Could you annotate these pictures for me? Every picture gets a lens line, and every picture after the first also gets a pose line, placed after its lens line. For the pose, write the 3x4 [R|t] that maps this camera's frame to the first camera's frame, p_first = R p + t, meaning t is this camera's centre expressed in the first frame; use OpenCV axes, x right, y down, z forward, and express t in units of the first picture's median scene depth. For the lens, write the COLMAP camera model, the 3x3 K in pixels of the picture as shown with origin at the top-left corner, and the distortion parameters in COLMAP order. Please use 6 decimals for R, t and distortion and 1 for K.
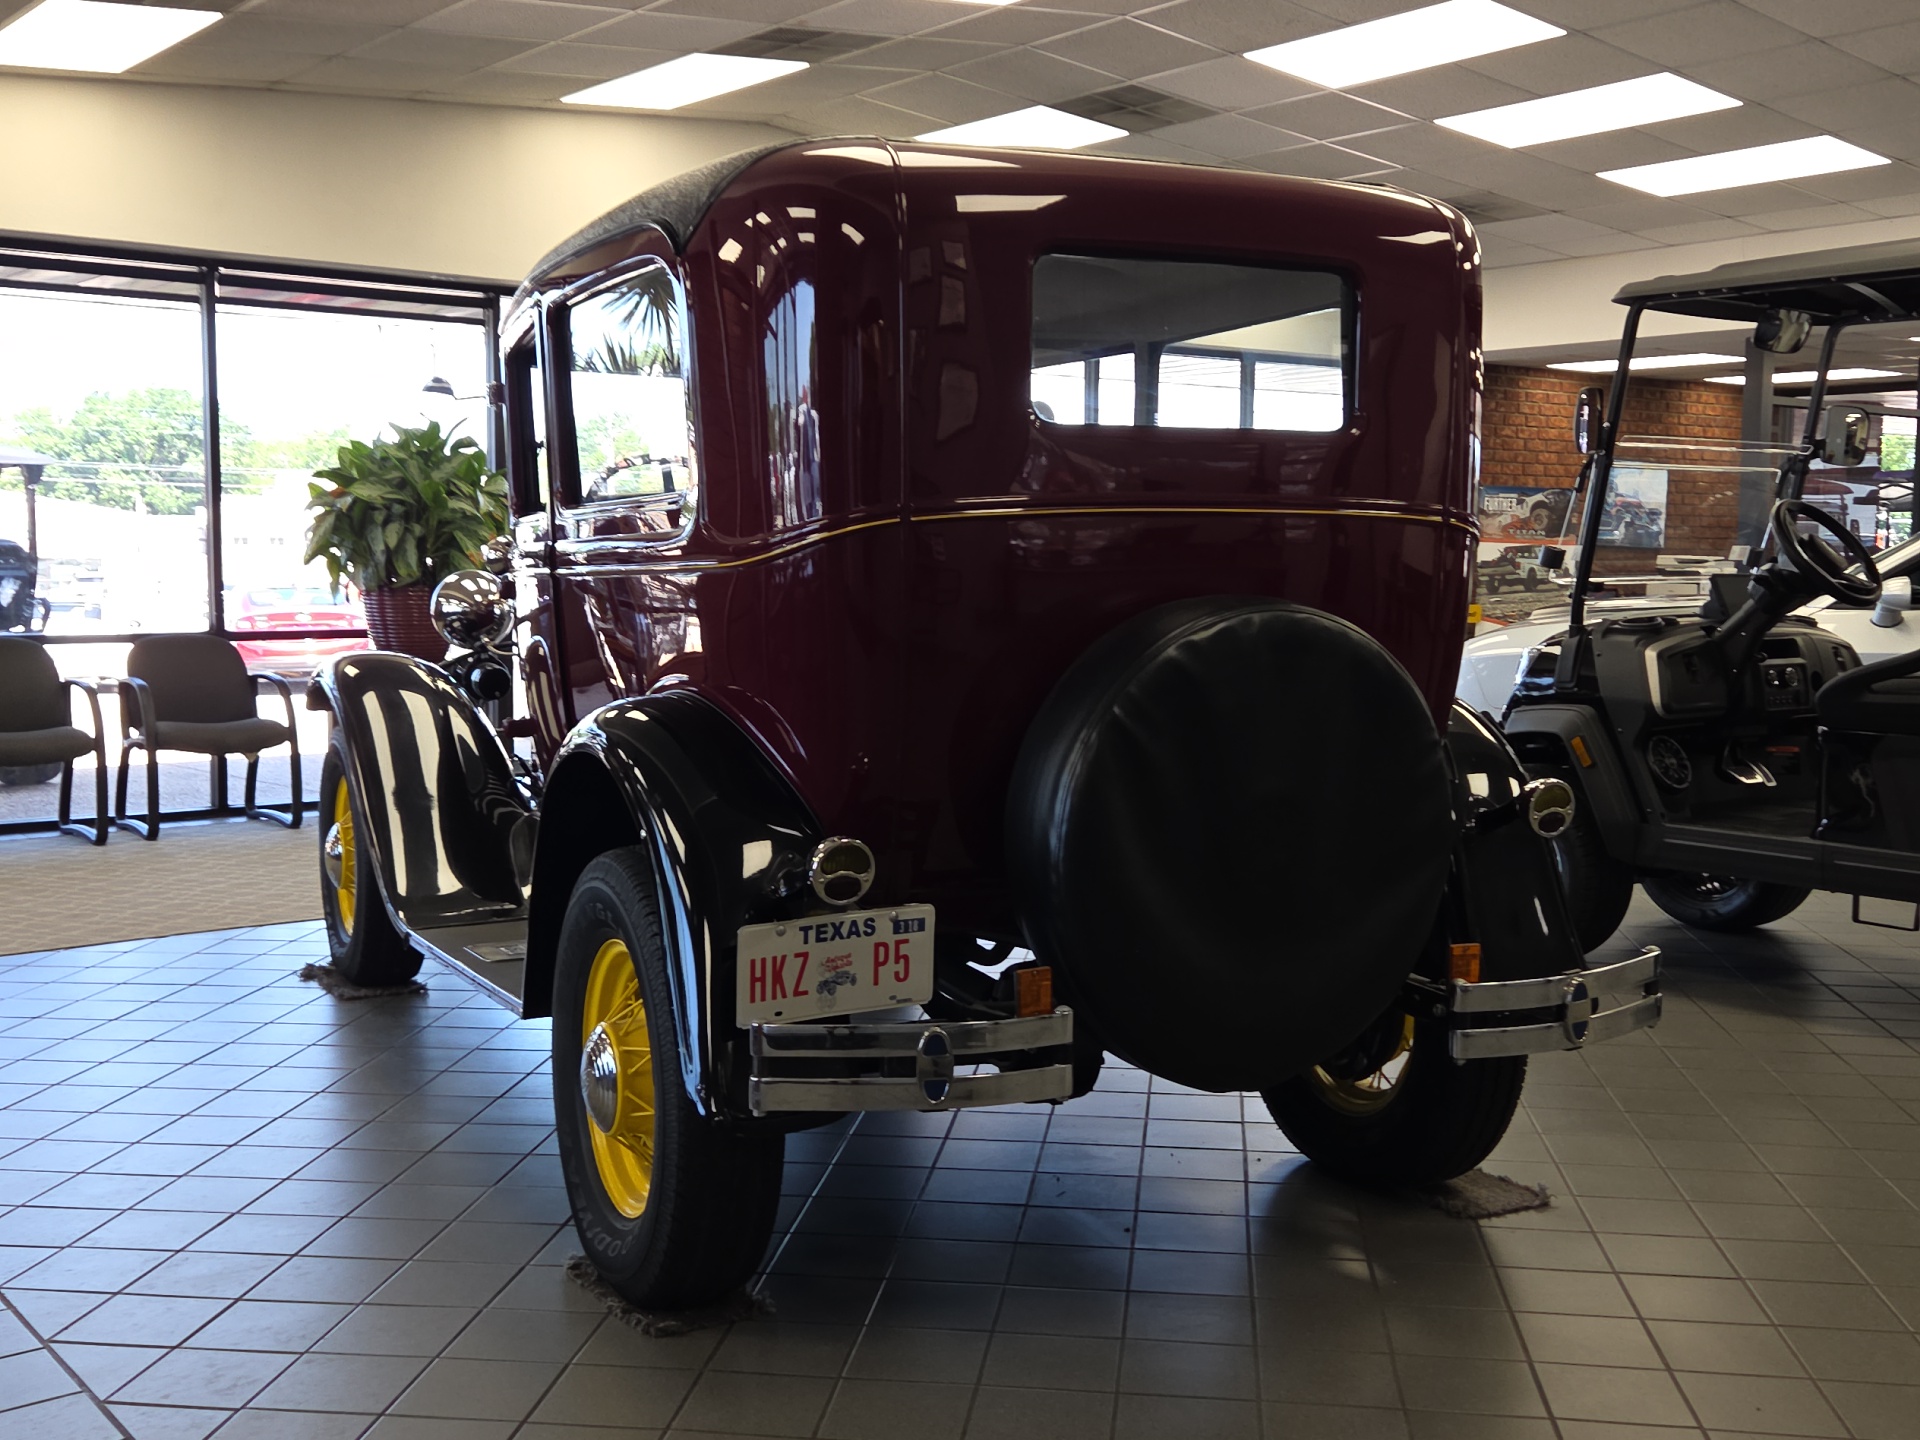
lens RADIAL K [[2028.3, 0, 960.7], [0, 2028.3, 728.3], [0, 0, 1]] dist [-0.010834, 0.000000]
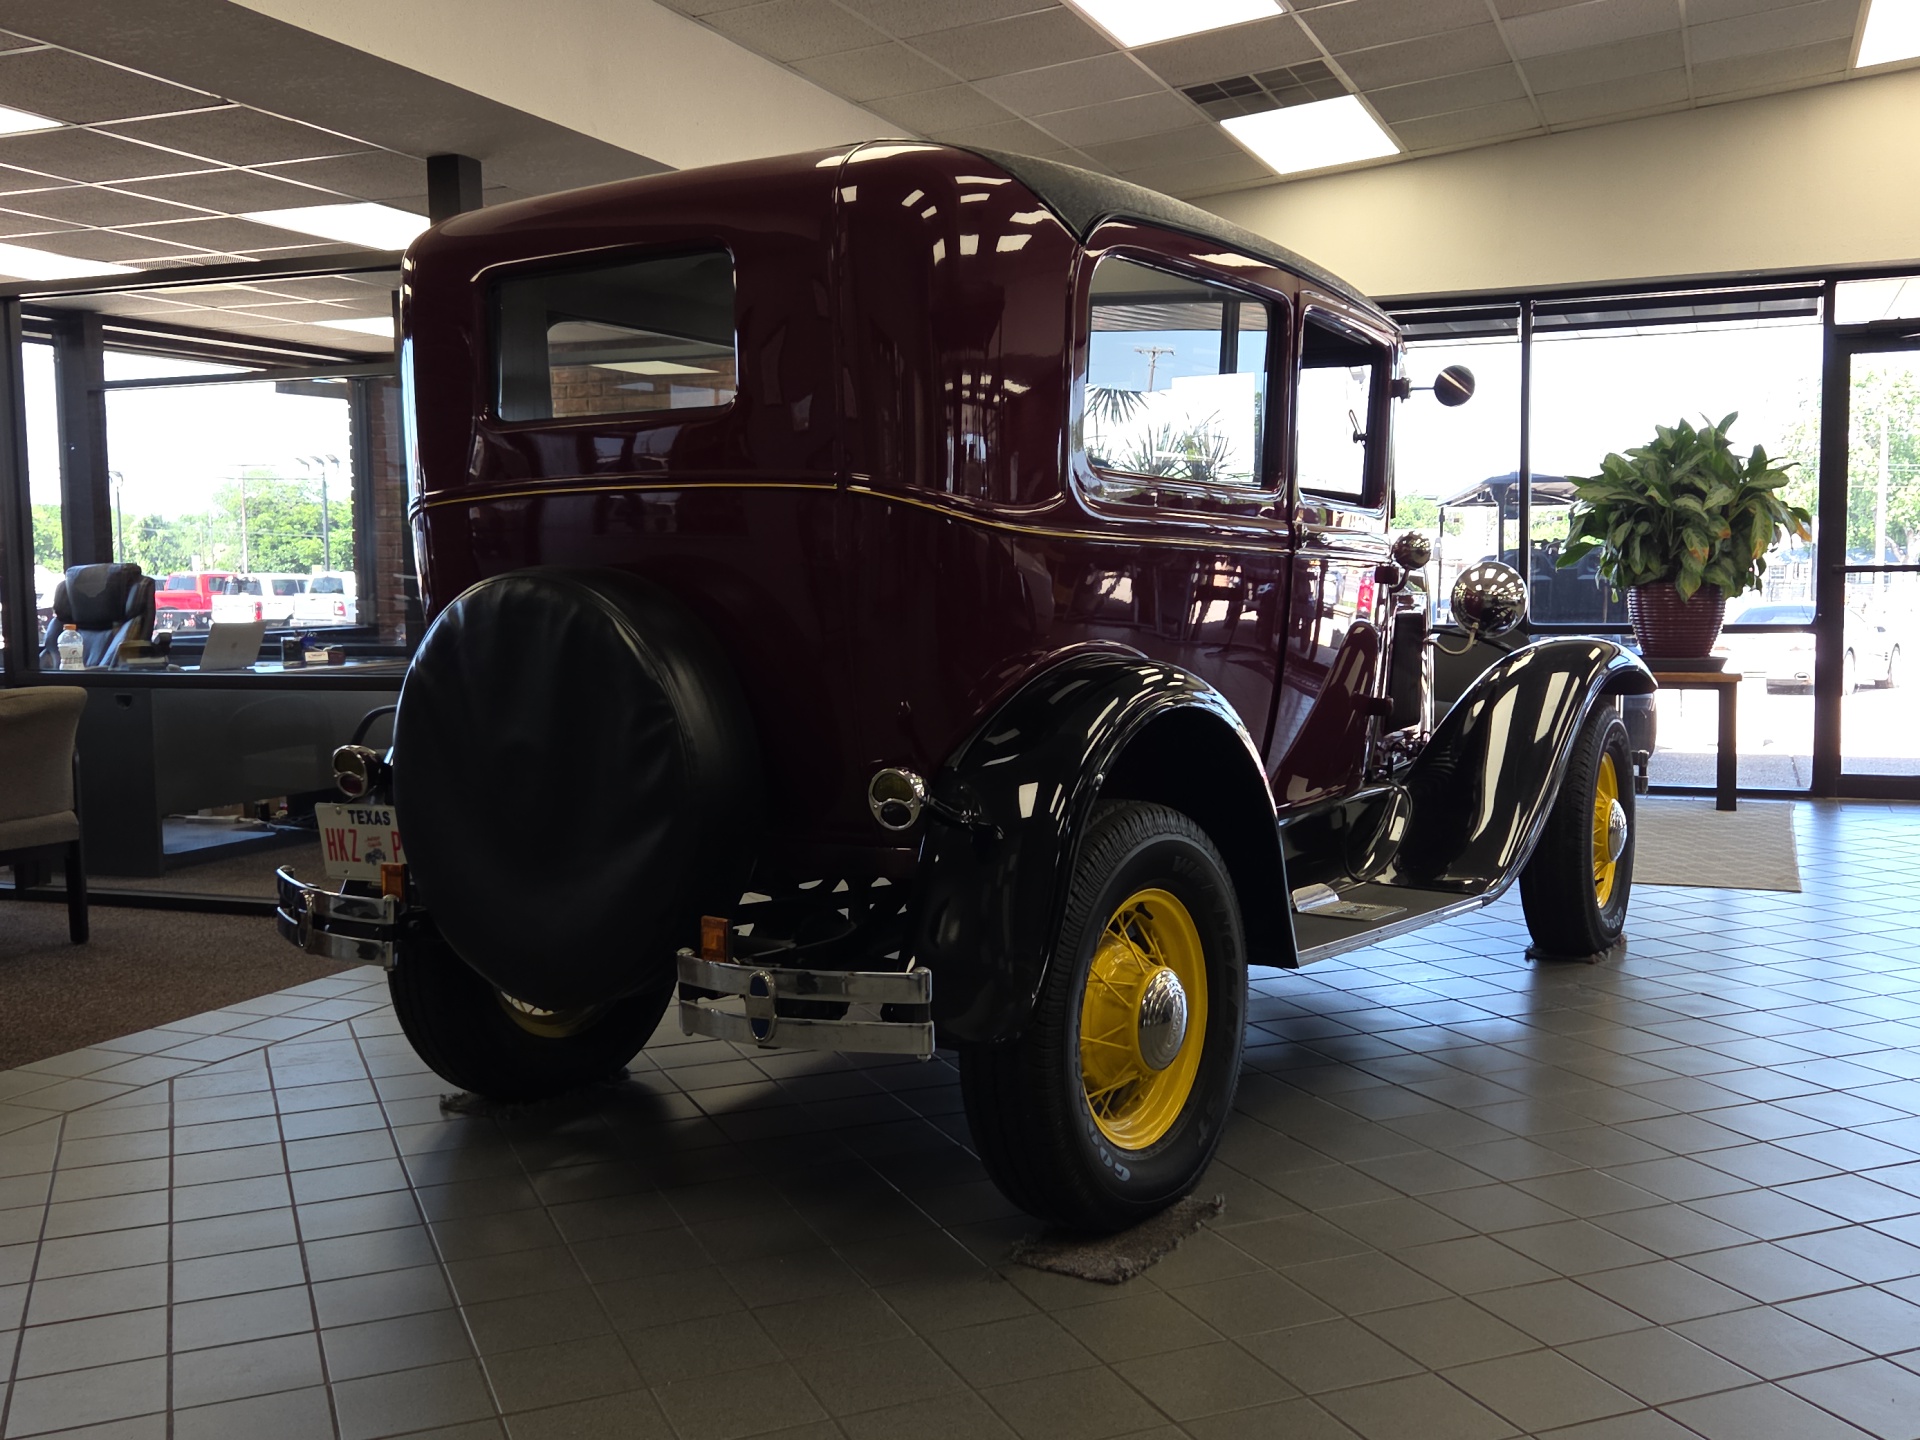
lens RADIAL K [[1853.5, 0, 959.4], [0, 1853.5, 713.3], [0, 0, 1]] dist [0.023630, 0.000000]
pose [[0.476999, 0.049985, -0.877481, 1.202900], [-0.057690, 0.998009, 0.025491, -0.024944], [0.877009, 0.038462, 0.478933, 0.731078]]
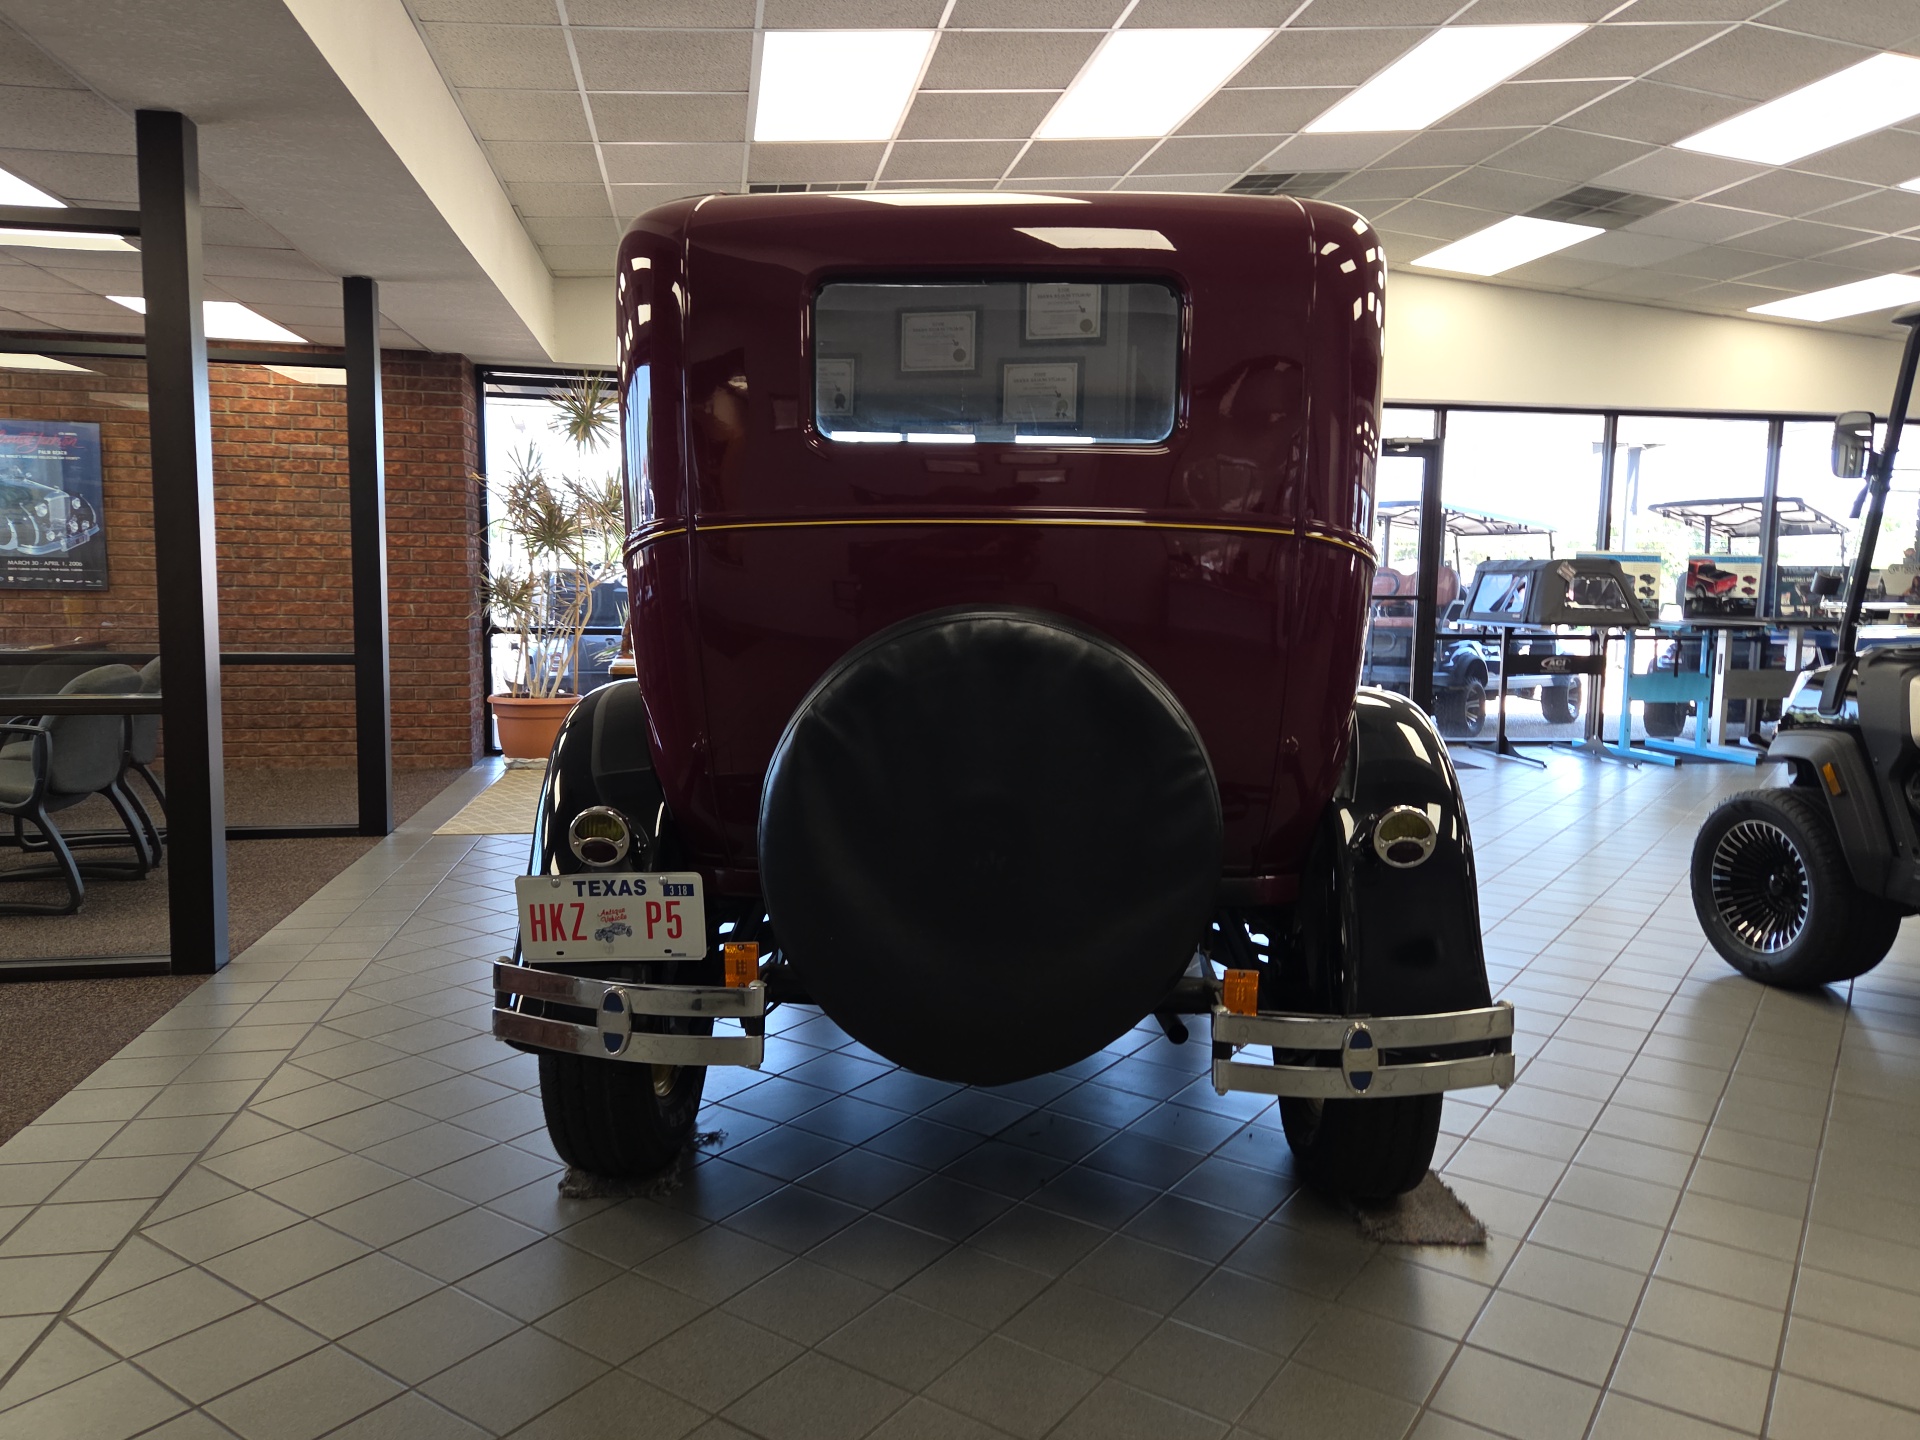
lens RADIAL K [[1368.0, 0, 957.4], [0, 1368.0, 714.3], [0, 0, 1]] dist [-0.004326, -0.005930]
pose [[0.875387, 0.046774, -0.481155, 0.479494], [-0.045308, 0.998865, 0.014671, -0.020426], [0.481295, 0.008957, 0.876513, 0.396887]]
